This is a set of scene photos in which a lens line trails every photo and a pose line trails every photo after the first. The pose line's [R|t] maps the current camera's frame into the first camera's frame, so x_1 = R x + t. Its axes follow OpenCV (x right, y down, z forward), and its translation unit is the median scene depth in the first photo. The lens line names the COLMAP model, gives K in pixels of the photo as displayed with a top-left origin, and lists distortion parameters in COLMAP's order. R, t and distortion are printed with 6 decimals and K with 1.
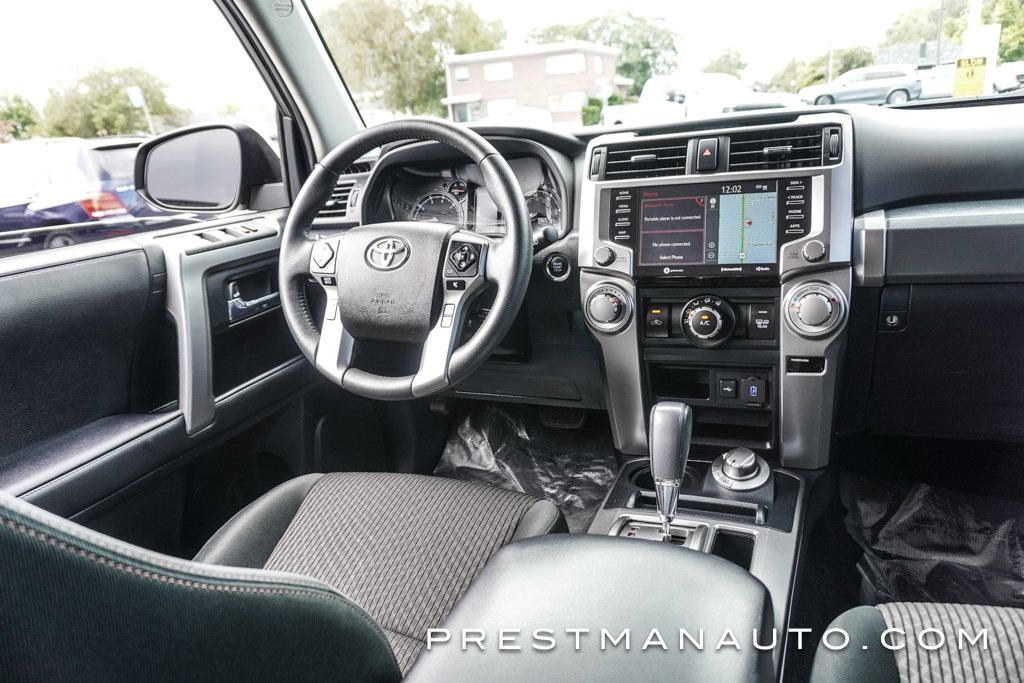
lens RADIAL K [[700.1, 0, 512.0], [0, 700.1, 341.5], [0, 0, 1]] dist [-0.031207, 0.038487]
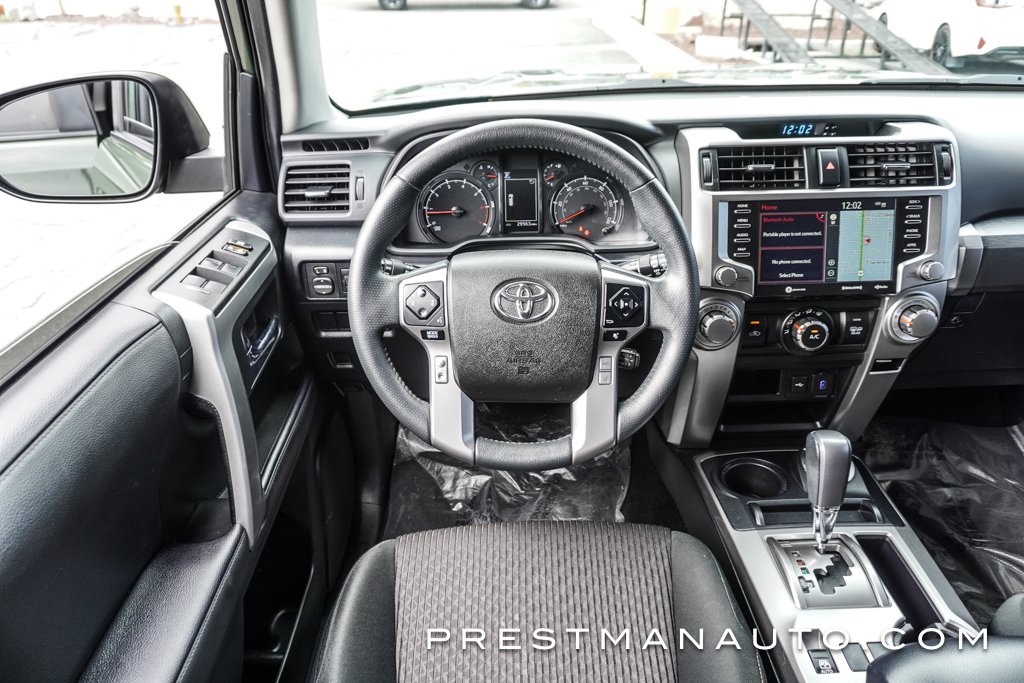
lens RADIAL K [[700.1, 0, 512.0], [0, 700.1, 341.5], [0, 0, 1]] dist [-0.031207, 0.038487]
pose [[0.911303, -0.130169, 0.390618, -0.521285], [0.049106, 0.976300, 0.210779, -0.255461], [-0.408797, -0.172902, 0.896097, 0.273810]]
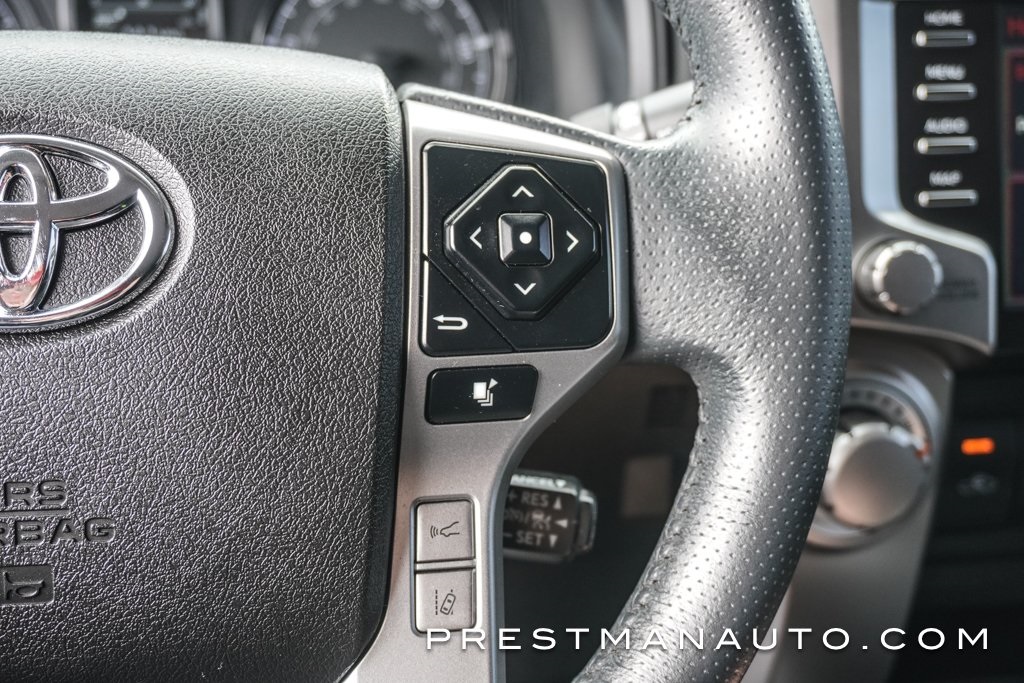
lens RADIAL K [[1420.2, 0, 510.3], [0, 1420.2, 360.8], [0, 0, 1]] dist [-0.015511, -0.024341]
pose [[0.827497, -0.080783, 0.555628, -0.270930], [0.071281, 0.996703, 0.038752, -0.101082], [-0.556926, 0.007538, 0.830528, 0.676563]]
